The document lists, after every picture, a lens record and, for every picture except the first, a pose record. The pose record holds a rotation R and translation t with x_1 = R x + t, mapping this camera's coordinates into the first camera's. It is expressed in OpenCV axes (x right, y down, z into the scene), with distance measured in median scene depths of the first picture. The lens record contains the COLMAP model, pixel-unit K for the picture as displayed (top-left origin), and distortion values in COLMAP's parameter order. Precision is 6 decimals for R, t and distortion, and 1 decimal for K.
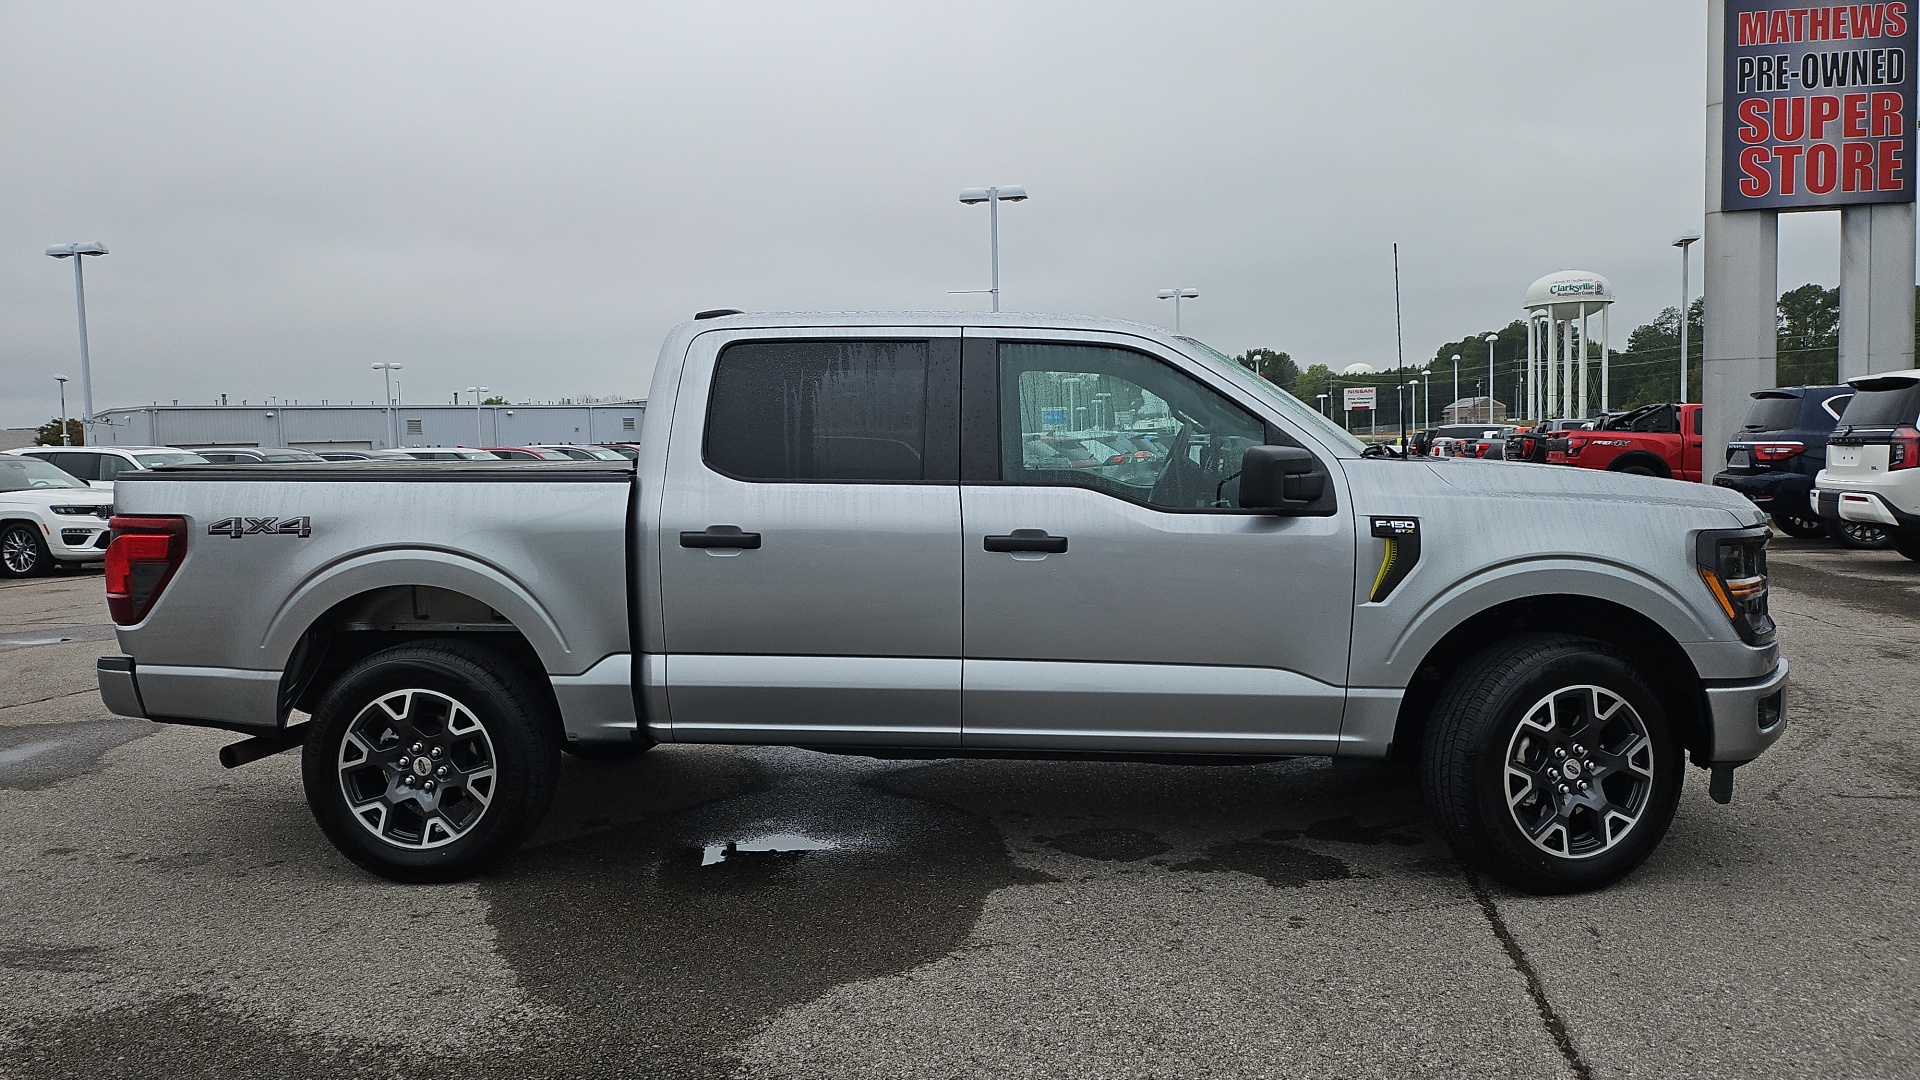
lens RADIAL K [[1348.1, 0, 956.4], [0, 1348.1, 543.6], [0, 0, 1]] dist [0.066177, -0.062675]
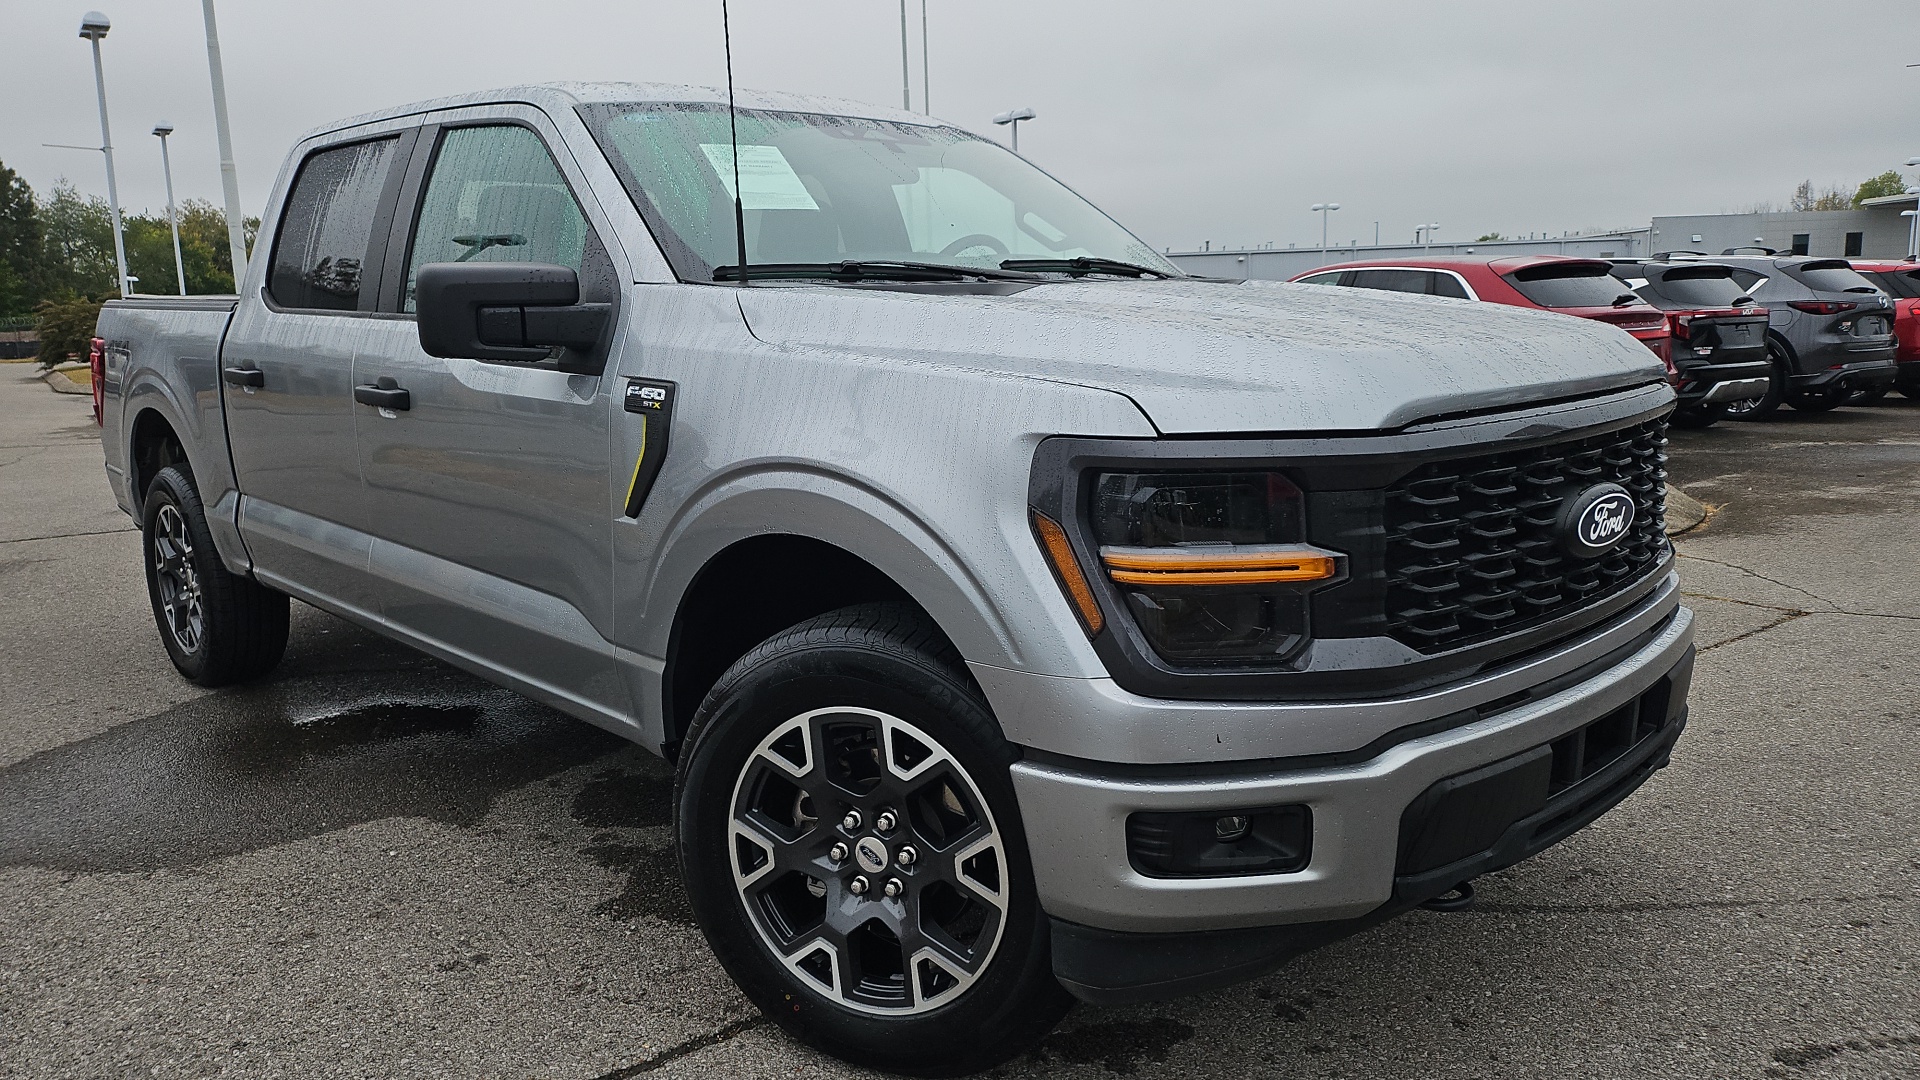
lens RADIAL K [[1348.1, 0, 974.7], [0, 1348.1, 555.5], [0, 0, 1]] dist [0.066177, -0.062675]
pose [[0.757545, 0.121617, -0.641354, 0.305052], [-0.041974, 0.989534, 0.138063, -0.011683], [0.651432, -0.077669, 0.754721, 0.232437]]
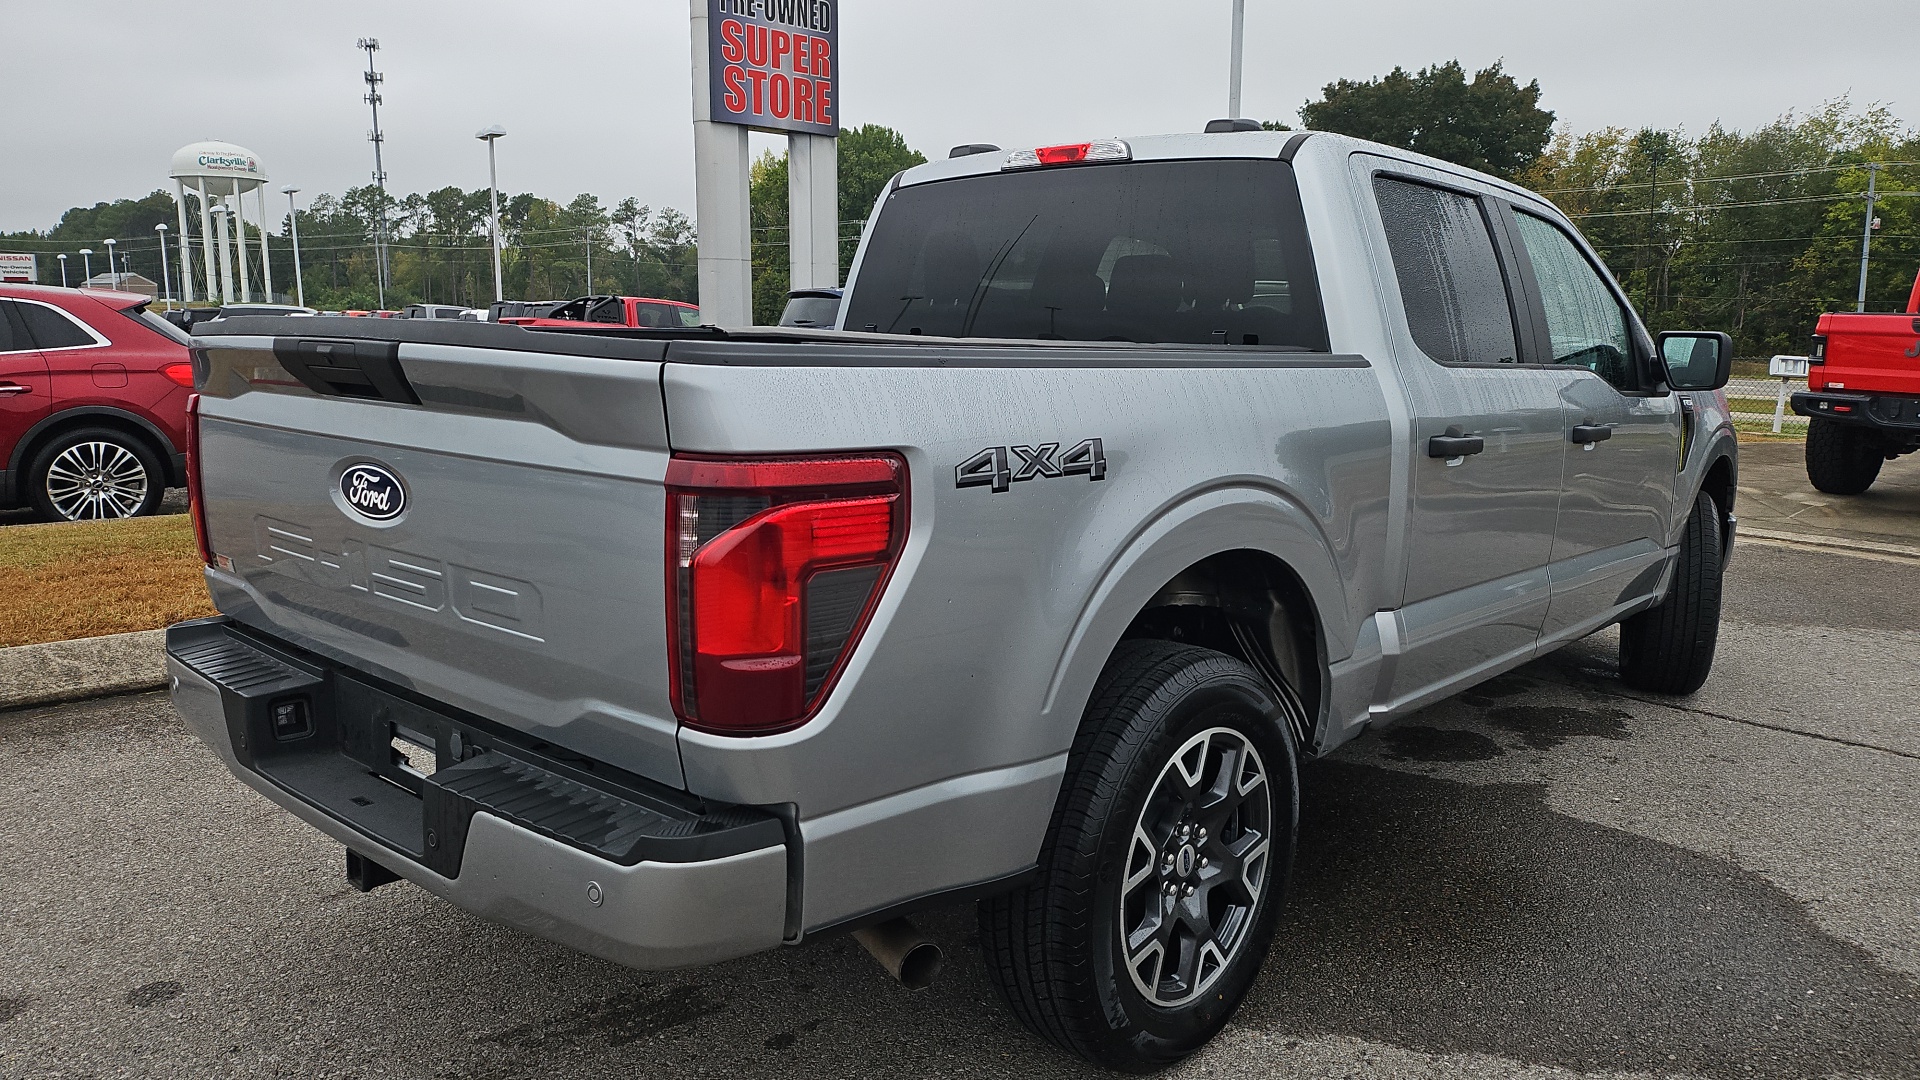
lens RADIAL K [[1348.1, 0, 976.8], [0, 1348.1, 534.8], [0, 0, 1]] dist [0.066177, -0.062675]
pose [[0.591592, -0.098885, 0.800151, -0.351876], [0.038507, 0.994783, 0.094468, -0.012857], [-0.805318, -0.025075, 0.592313, 0.291002]]
